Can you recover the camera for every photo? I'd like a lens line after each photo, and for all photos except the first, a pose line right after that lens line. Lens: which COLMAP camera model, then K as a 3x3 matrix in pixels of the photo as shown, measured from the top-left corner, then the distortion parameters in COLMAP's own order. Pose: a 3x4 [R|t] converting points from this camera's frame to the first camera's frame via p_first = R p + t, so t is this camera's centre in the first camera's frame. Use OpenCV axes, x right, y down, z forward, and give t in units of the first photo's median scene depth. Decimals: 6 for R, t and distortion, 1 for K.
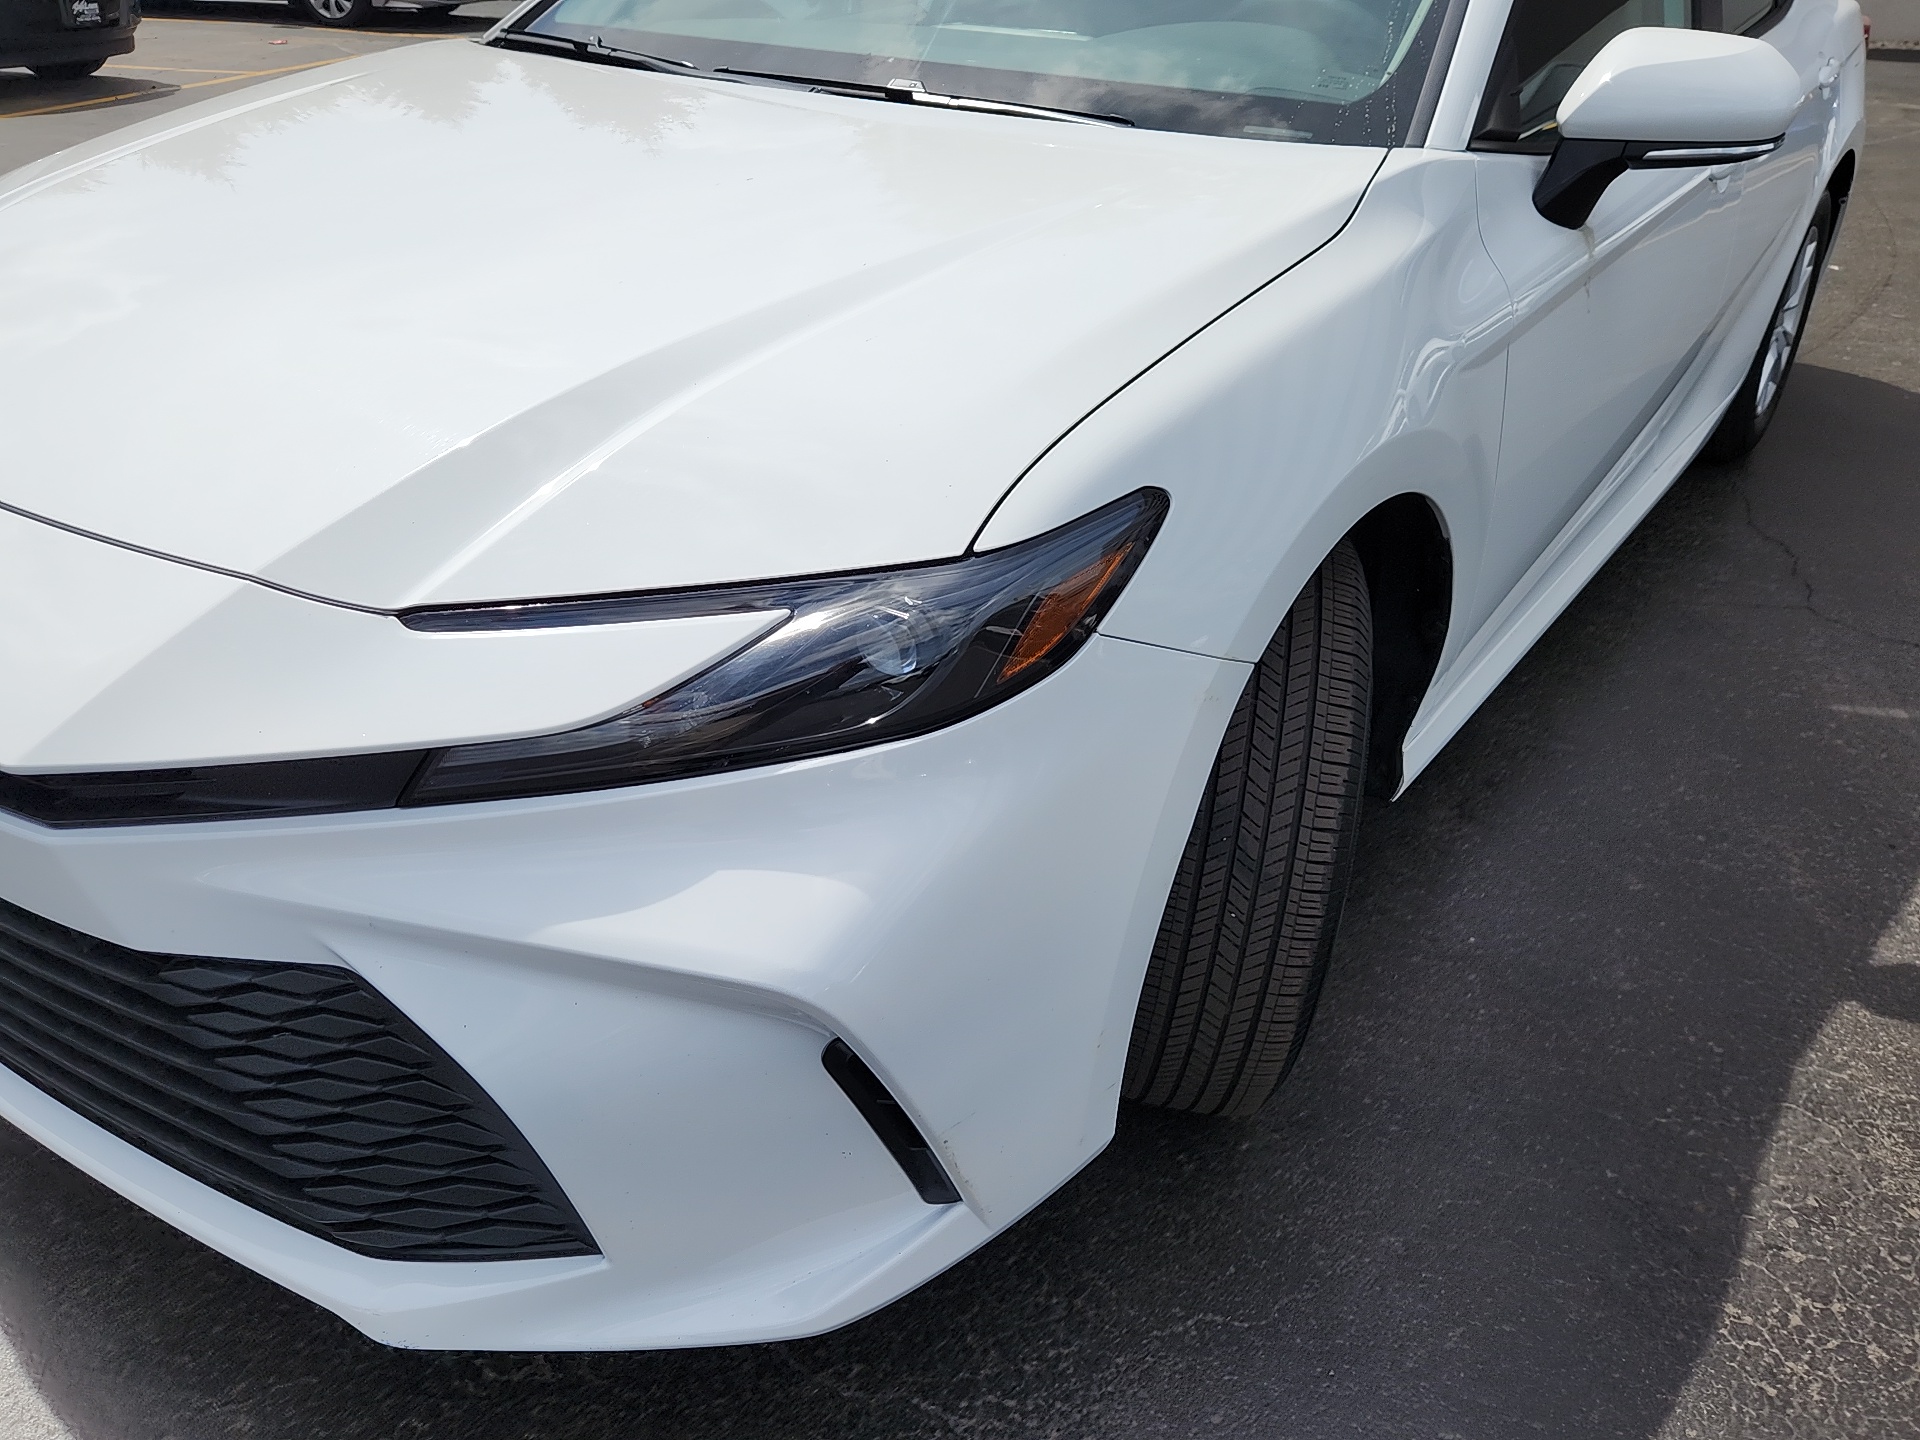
lens RADIAL K [[1592.2, 0, 971.1], [0, 1592.2, 751.9], [0, 0, 1]] dist [0.010861, -0.005978]
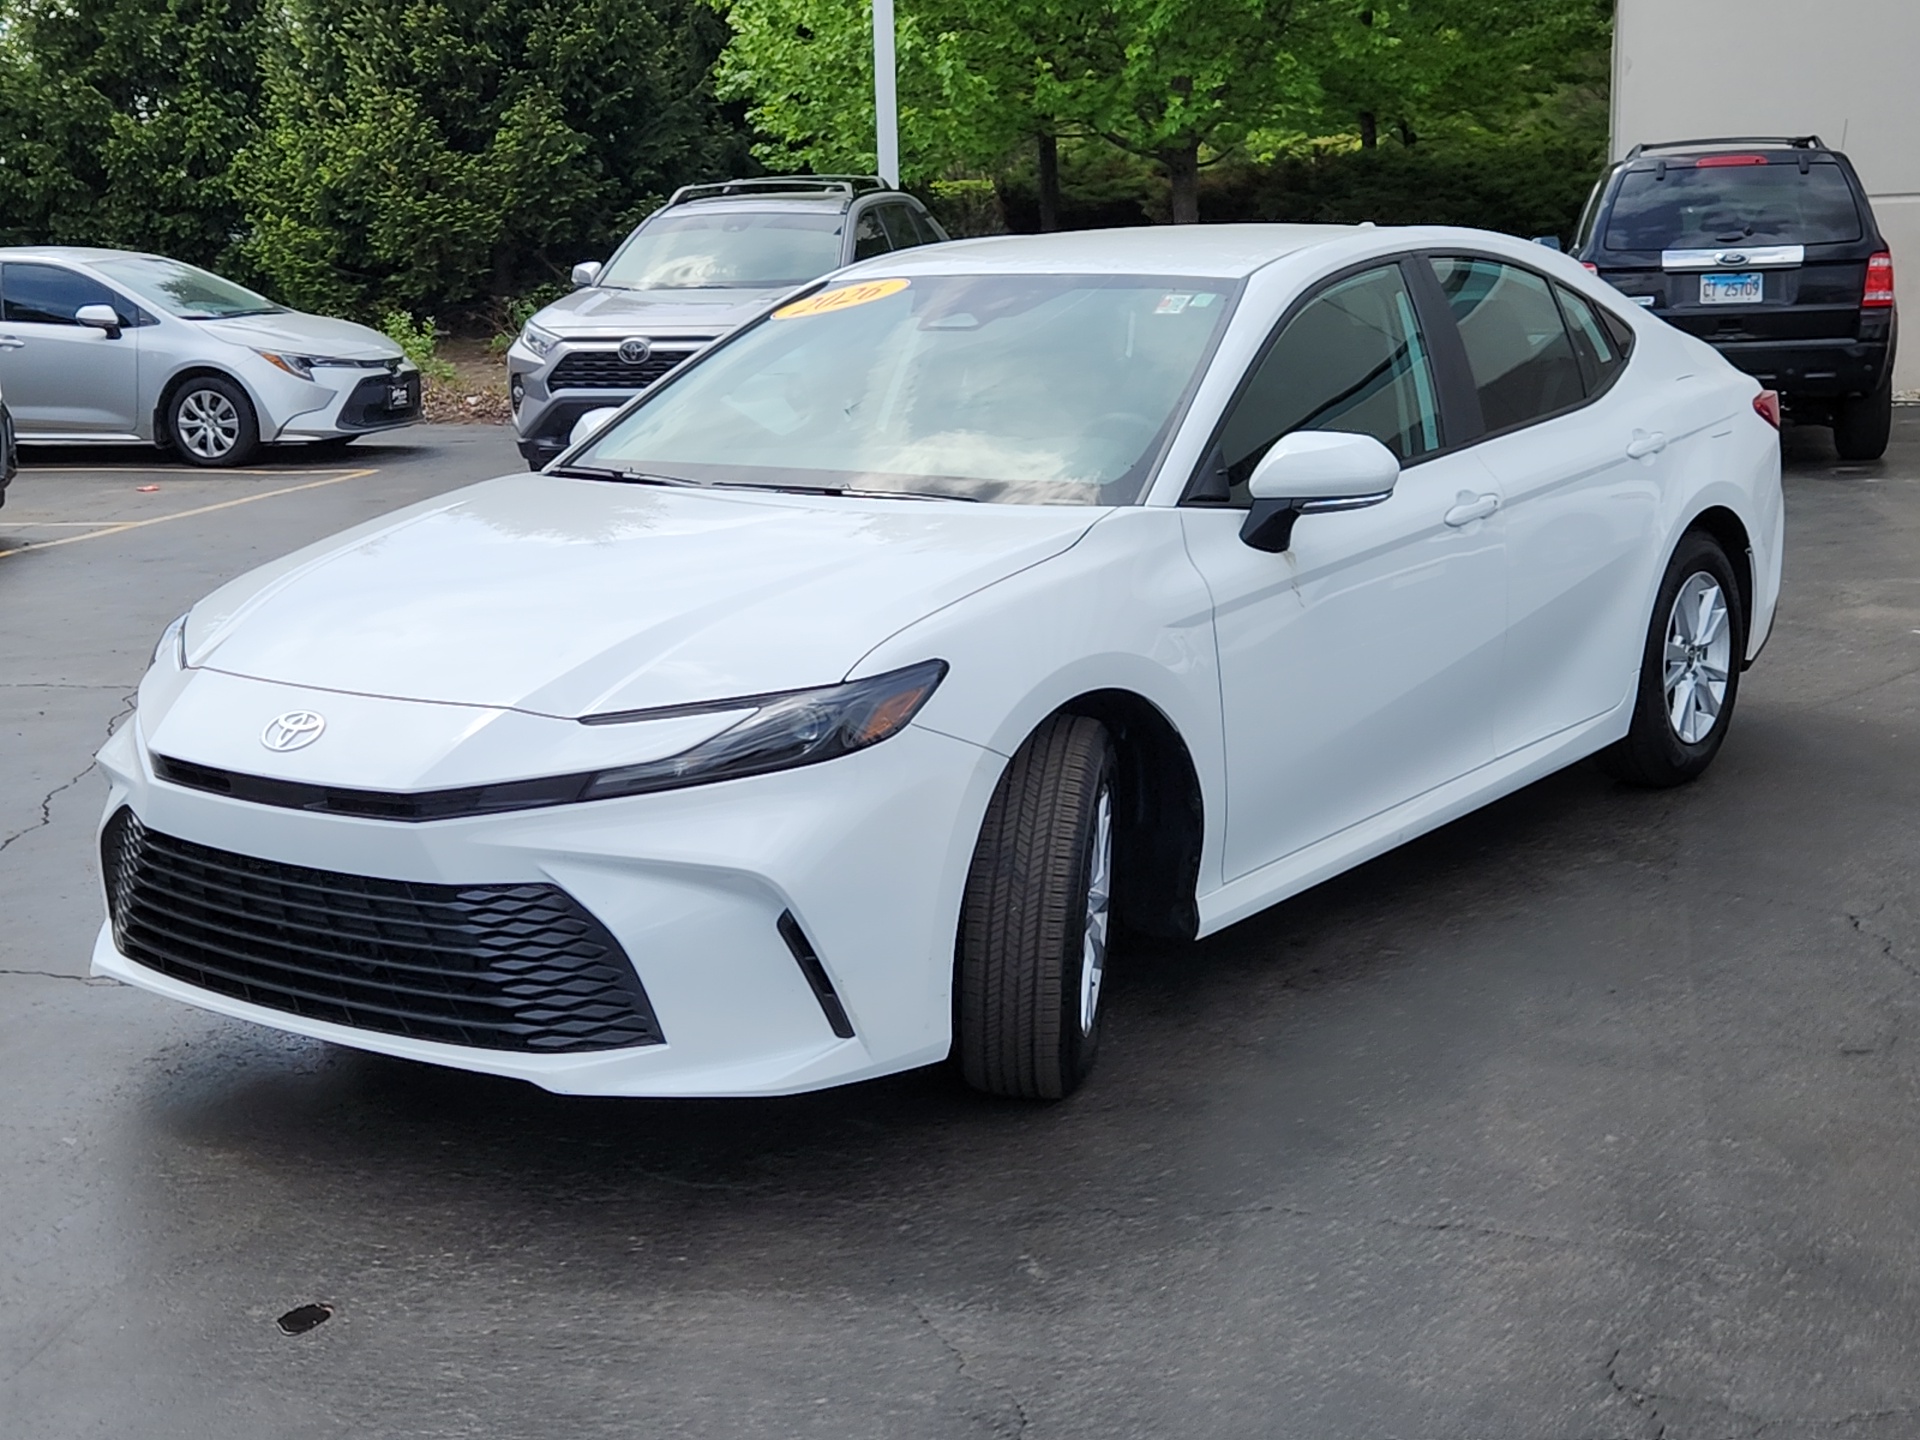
lens RADIAL K [[2739.3, 0, 960.0], [0, 2739.3, 720.0], [0, 0, 1]] dist [0.103496, -0.001968]
pose [[0.997911, -0.042546, -0.048615, 0.251277], [0.025151, 0.949004, -0.314260, 0.823147], [0.059506, 0.312380, 0.948091, -1.870930]]
